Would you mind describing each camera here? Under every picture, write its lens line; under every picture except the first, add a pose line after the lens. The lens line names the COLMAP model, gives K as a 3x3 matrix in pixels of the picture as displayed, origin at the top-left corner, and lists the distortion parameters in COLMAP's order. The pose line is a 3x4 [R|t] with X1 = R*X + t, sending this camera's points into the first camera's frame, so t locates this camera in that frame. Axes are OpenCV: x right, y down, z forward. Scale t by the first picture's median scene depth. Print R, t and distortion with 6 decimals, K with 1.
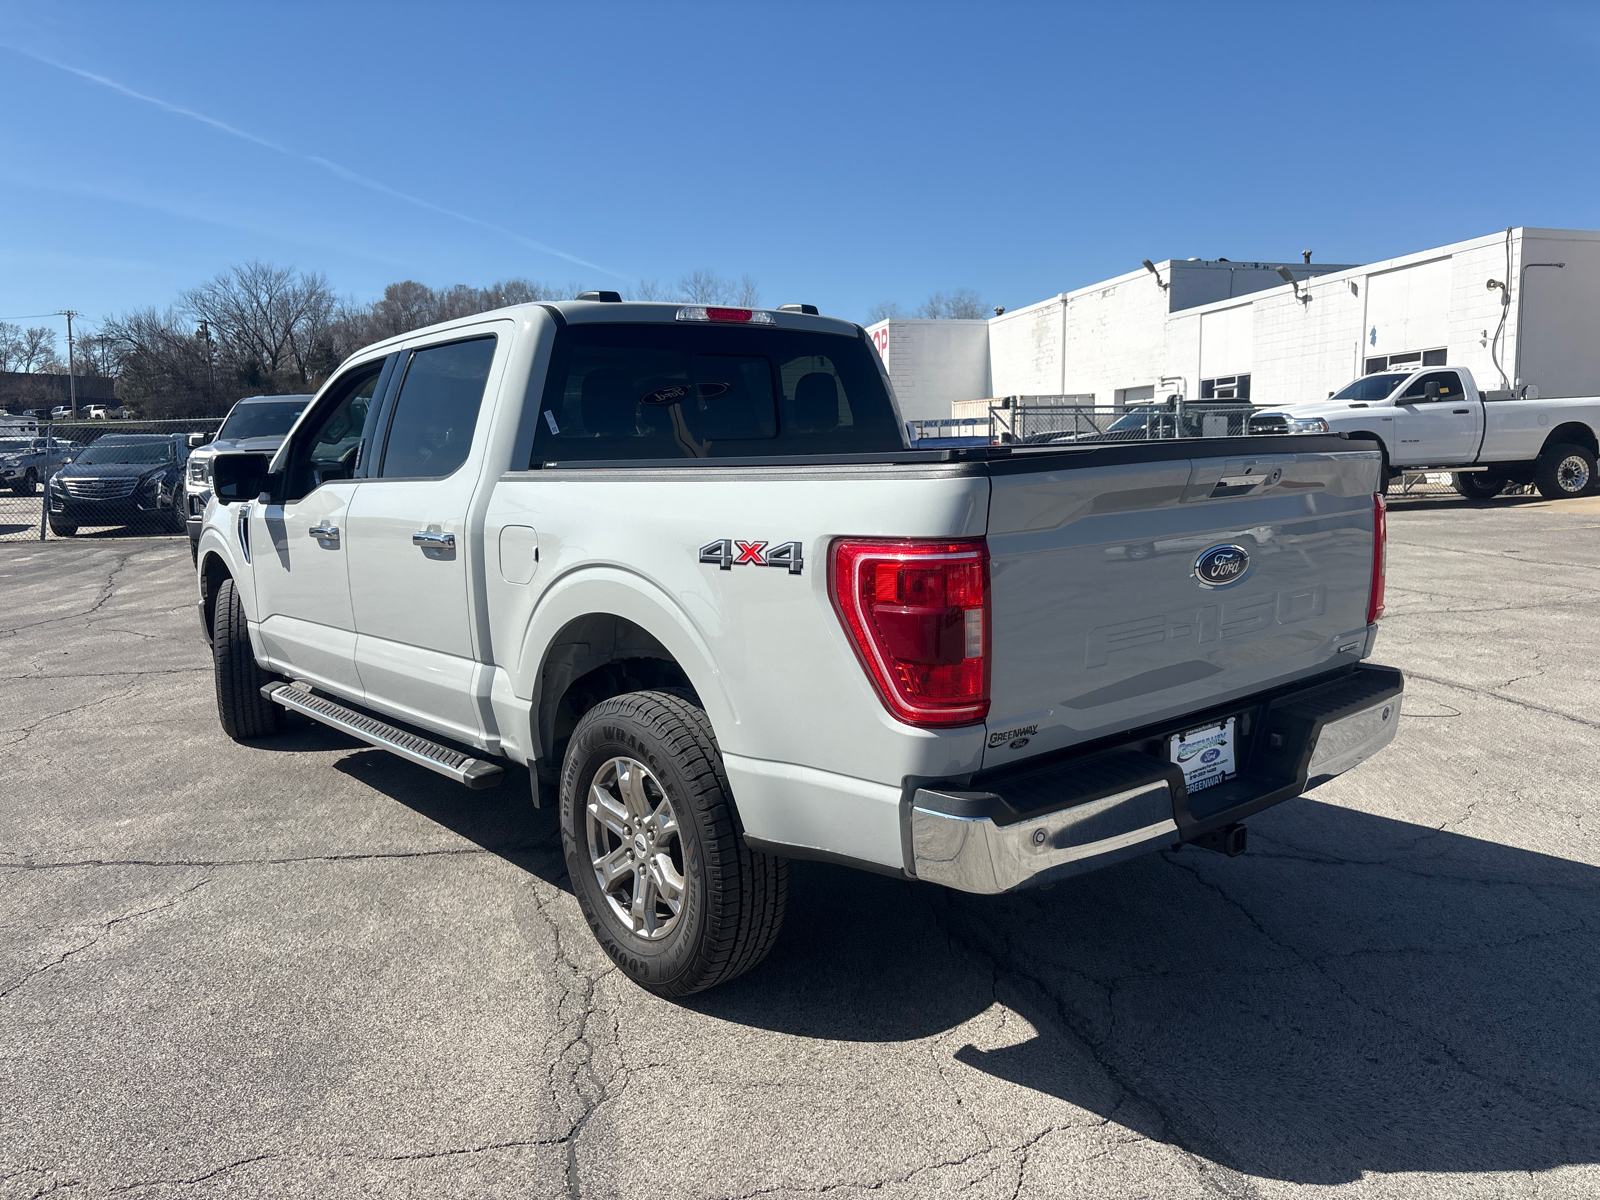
lens RADIAL K [[1158.9, 0, 839.3], [0, 1158.9, 596.9], [0, 0, 1]] dist [0.010608, 0.007570]
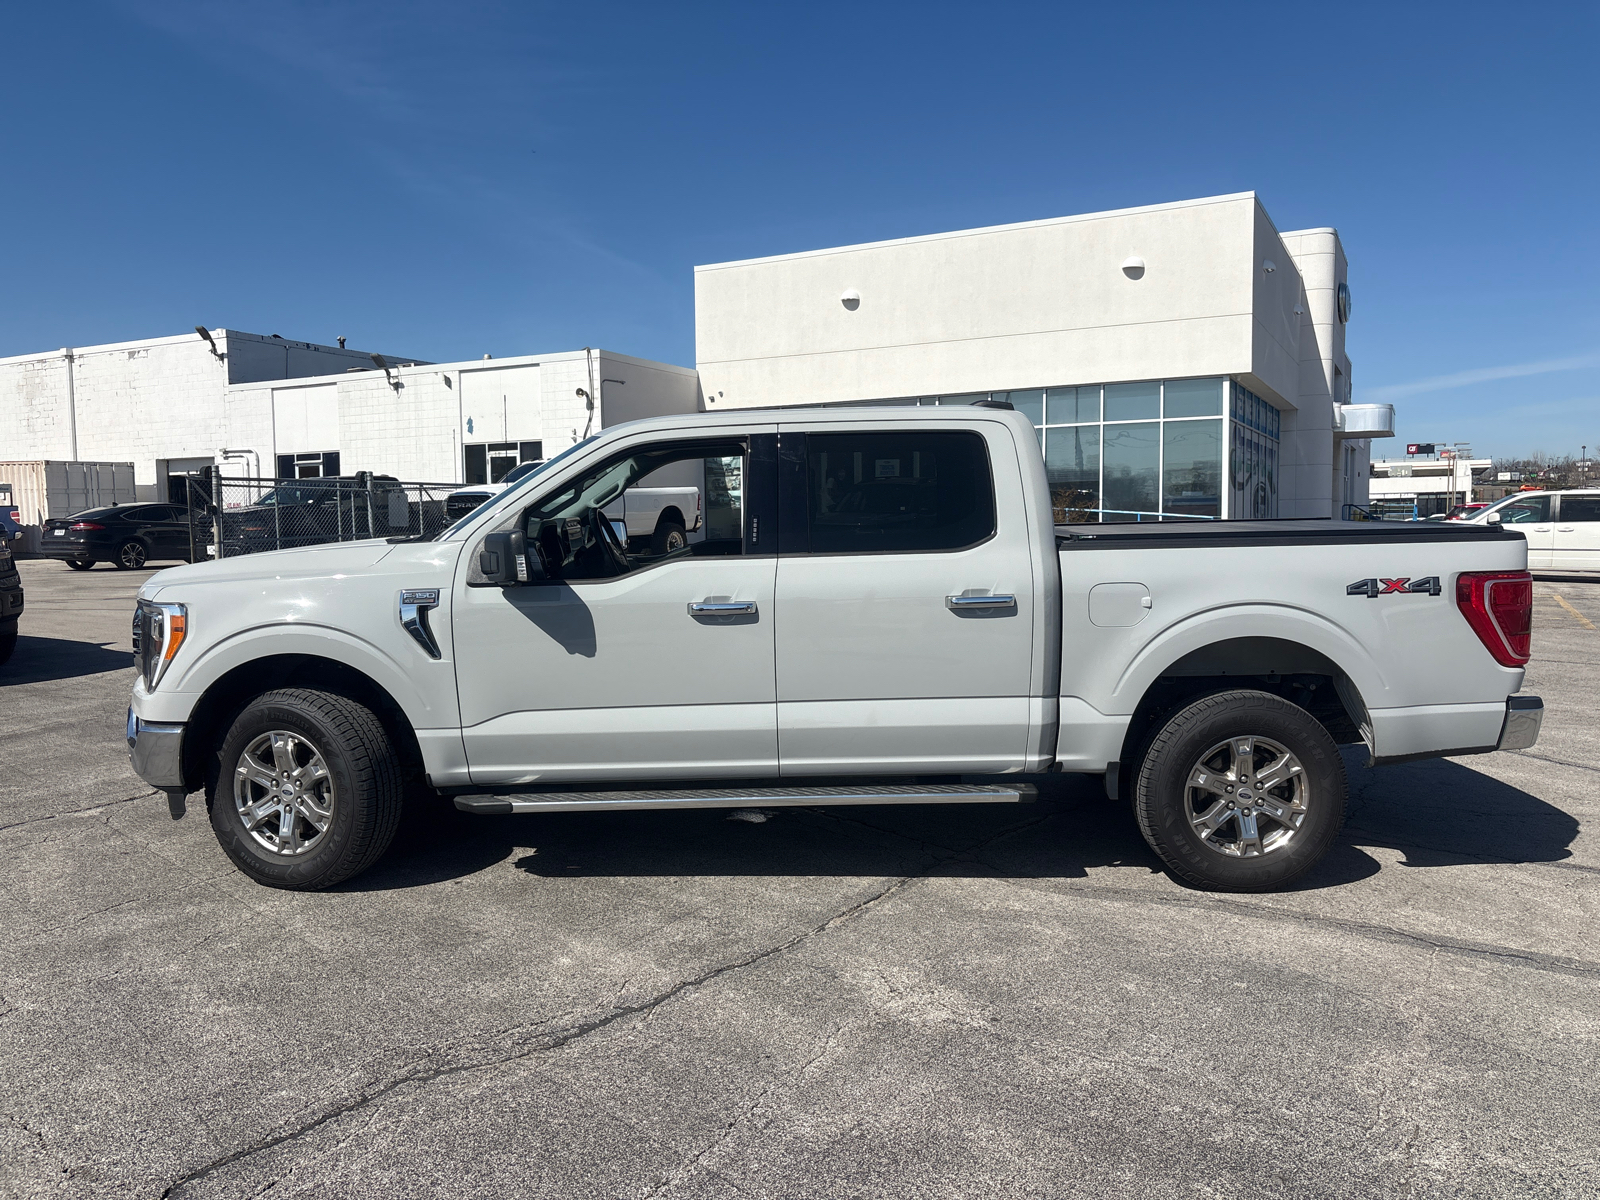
lens RADIAL K [[1118.1, 0, 816.0], [0, 1118.1, 598.7], [0, 0, 1]] dist [0.038852, -0.052150]
pose [[0.670972, -0.044736, 0.740132, -0.128015], [0.089536, 0.995763, -0.020982, -0.004099], [-0.736057, 0.080347, 0.672134, 0.034866]]
